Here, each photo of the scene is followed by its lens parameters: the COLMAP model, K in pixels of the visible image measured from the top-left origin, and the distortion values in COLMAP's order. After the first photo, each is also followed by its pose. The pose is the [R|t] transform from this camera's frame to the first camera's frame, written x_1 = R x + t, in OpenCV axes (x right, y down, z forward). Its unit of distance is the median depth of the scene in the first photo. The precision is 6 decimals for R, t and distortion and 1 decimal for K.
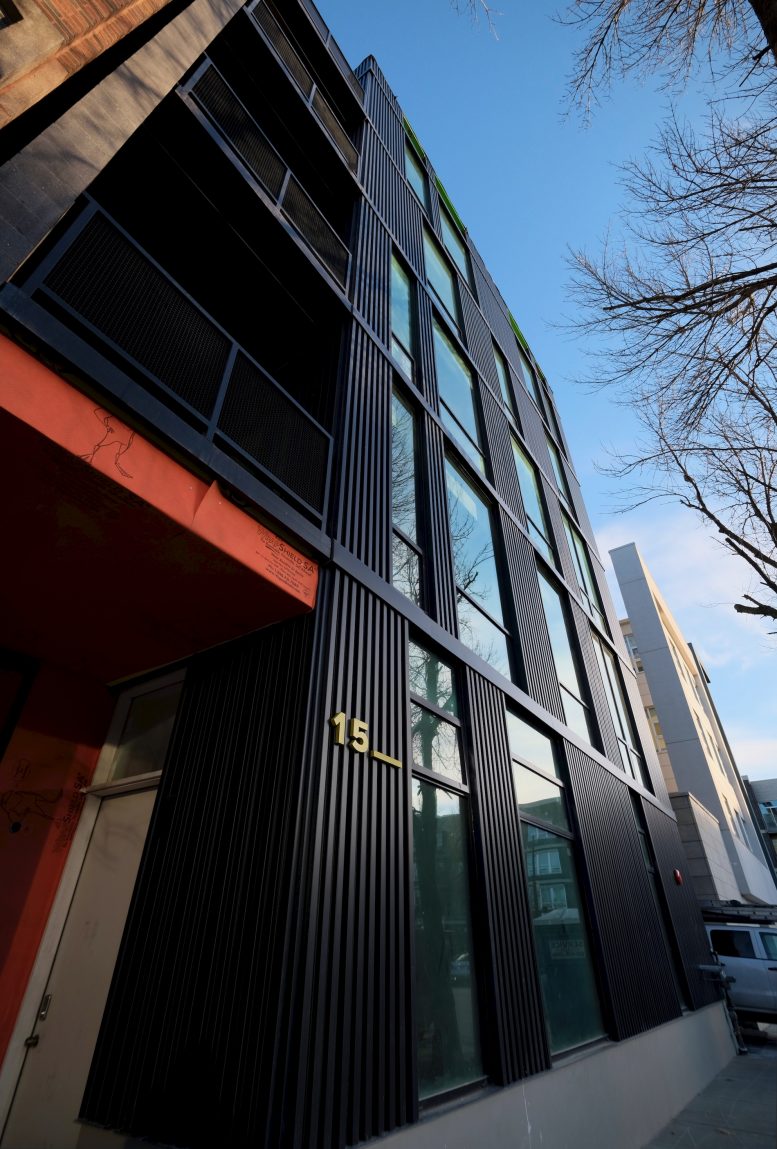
lens RADIAL K [[528.0, 0, 388.5], [0, 528.0, 574.5], [0, 0, 1]] dist [0.000333, -0.000142]
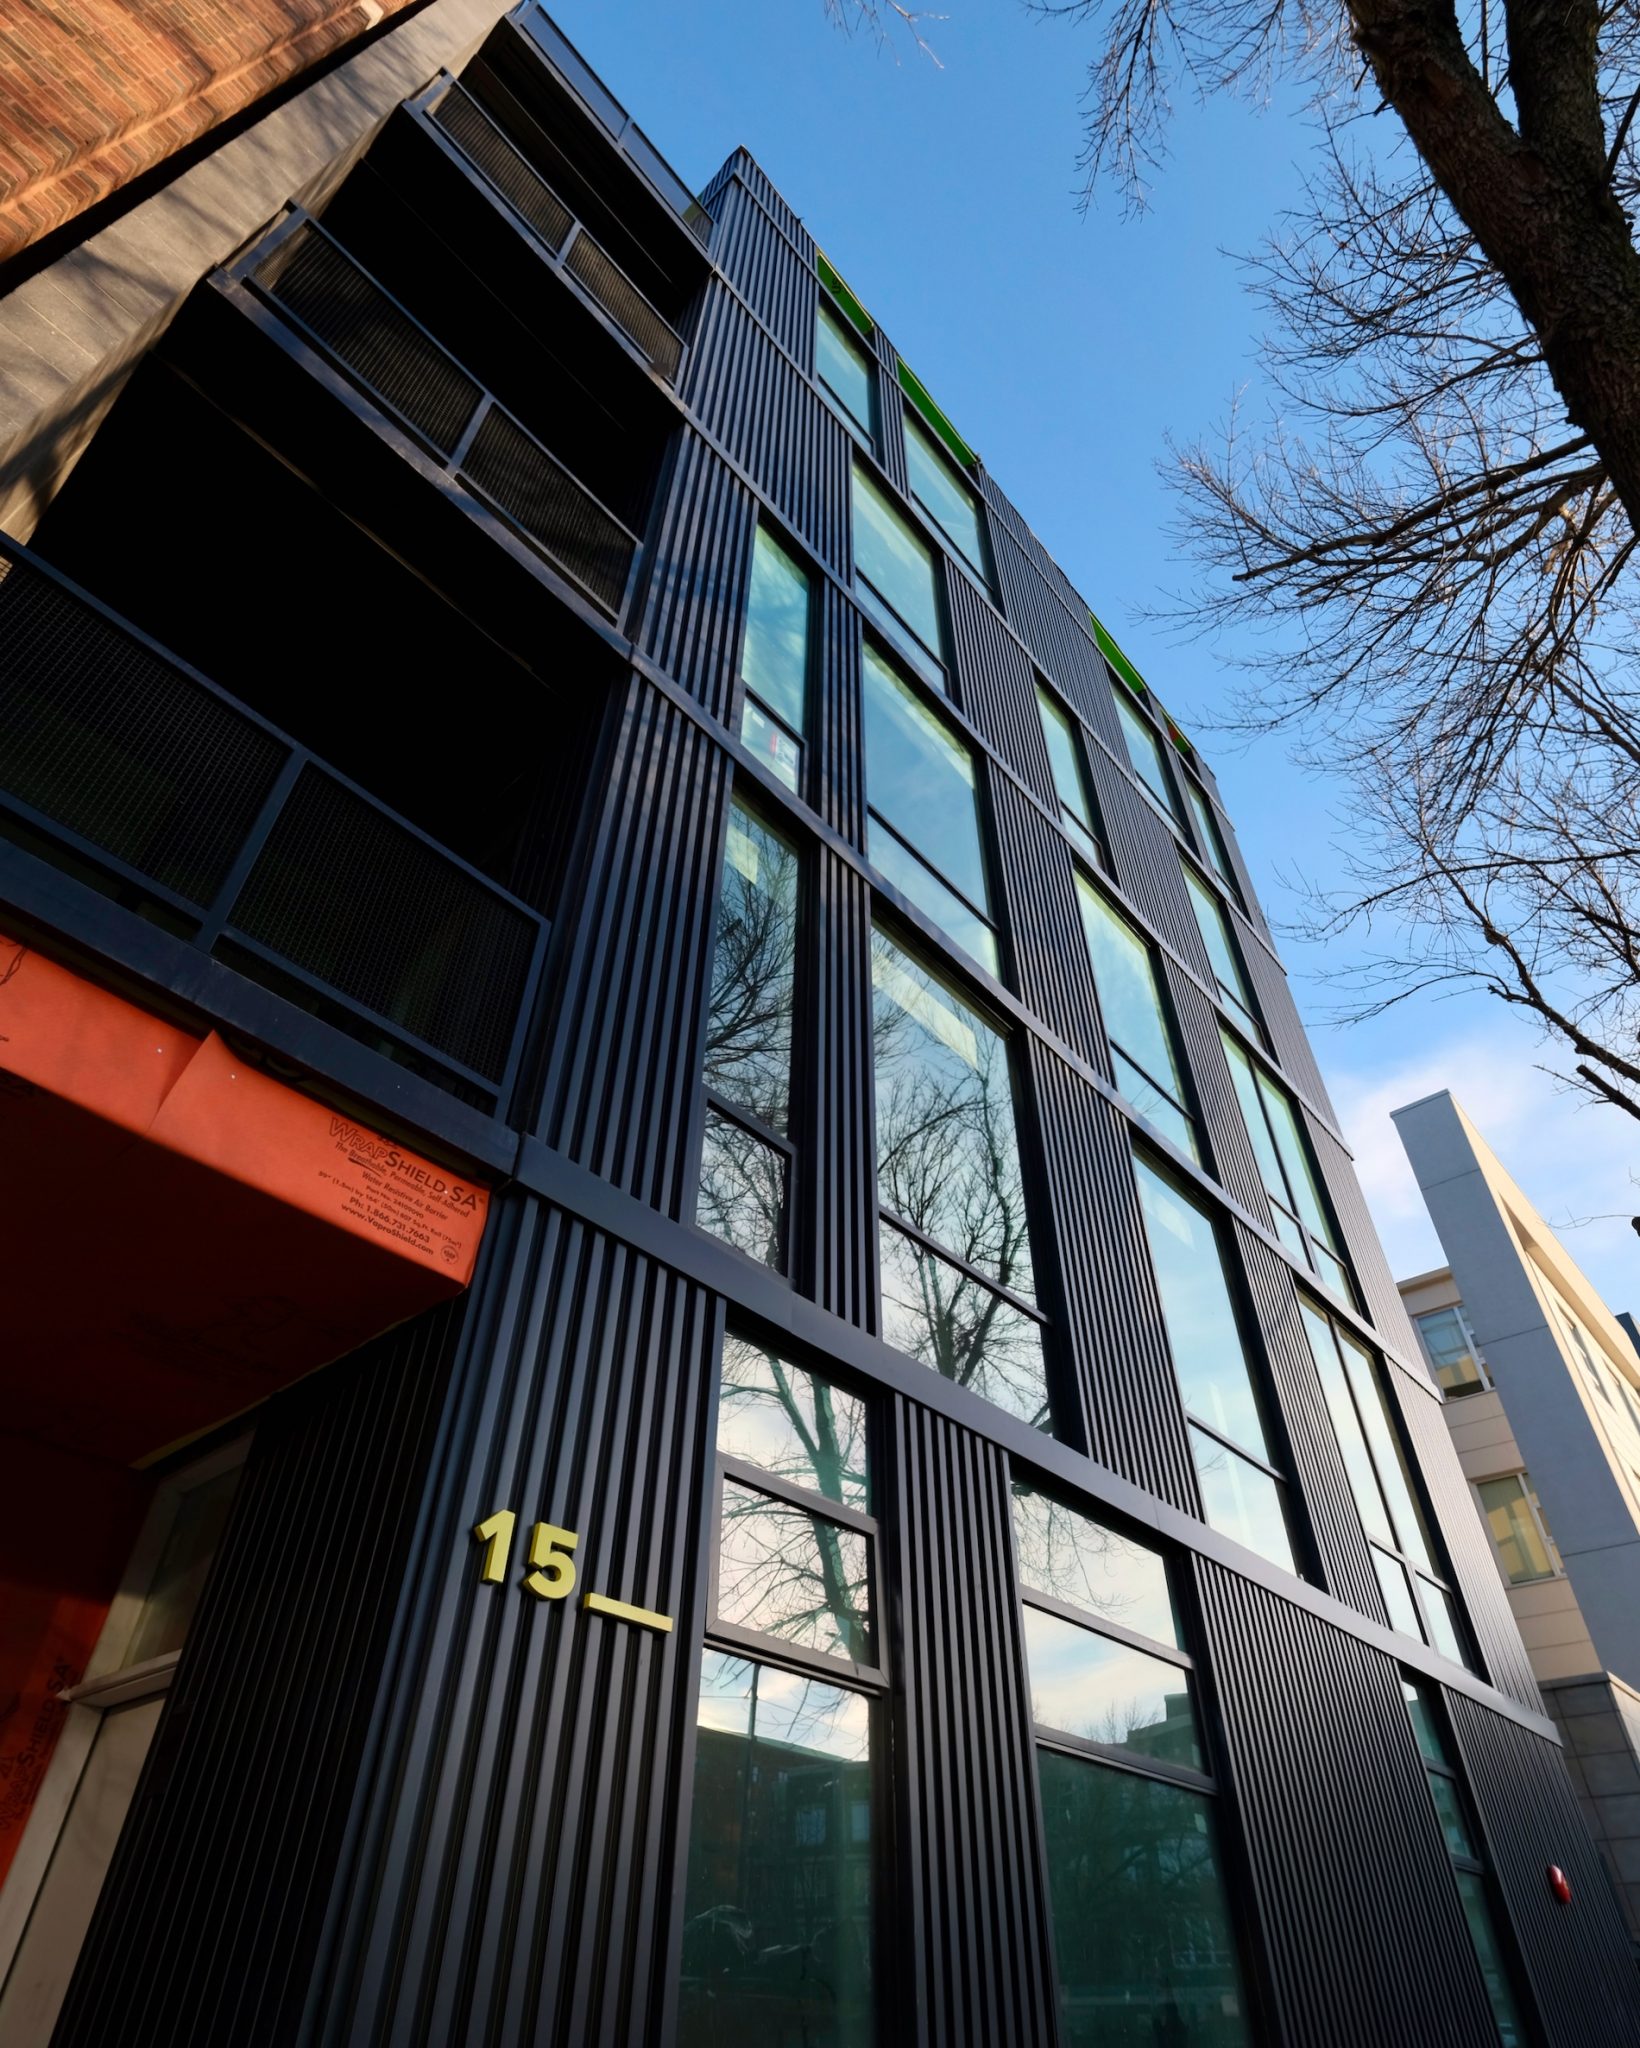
lens RADIAL K [[1133.2, 0, 809.5], [0, 1133.2, 1130.4], [0, 0, 1]] dist [0.003181, 0.001518]
pose [[0.990944, -0.070624, -0.114203, 0.168786], [0.063210, 0.995729, -0.067289, 0.008730], [0.118468, 0.059460, 0.991176, 0.021466]]
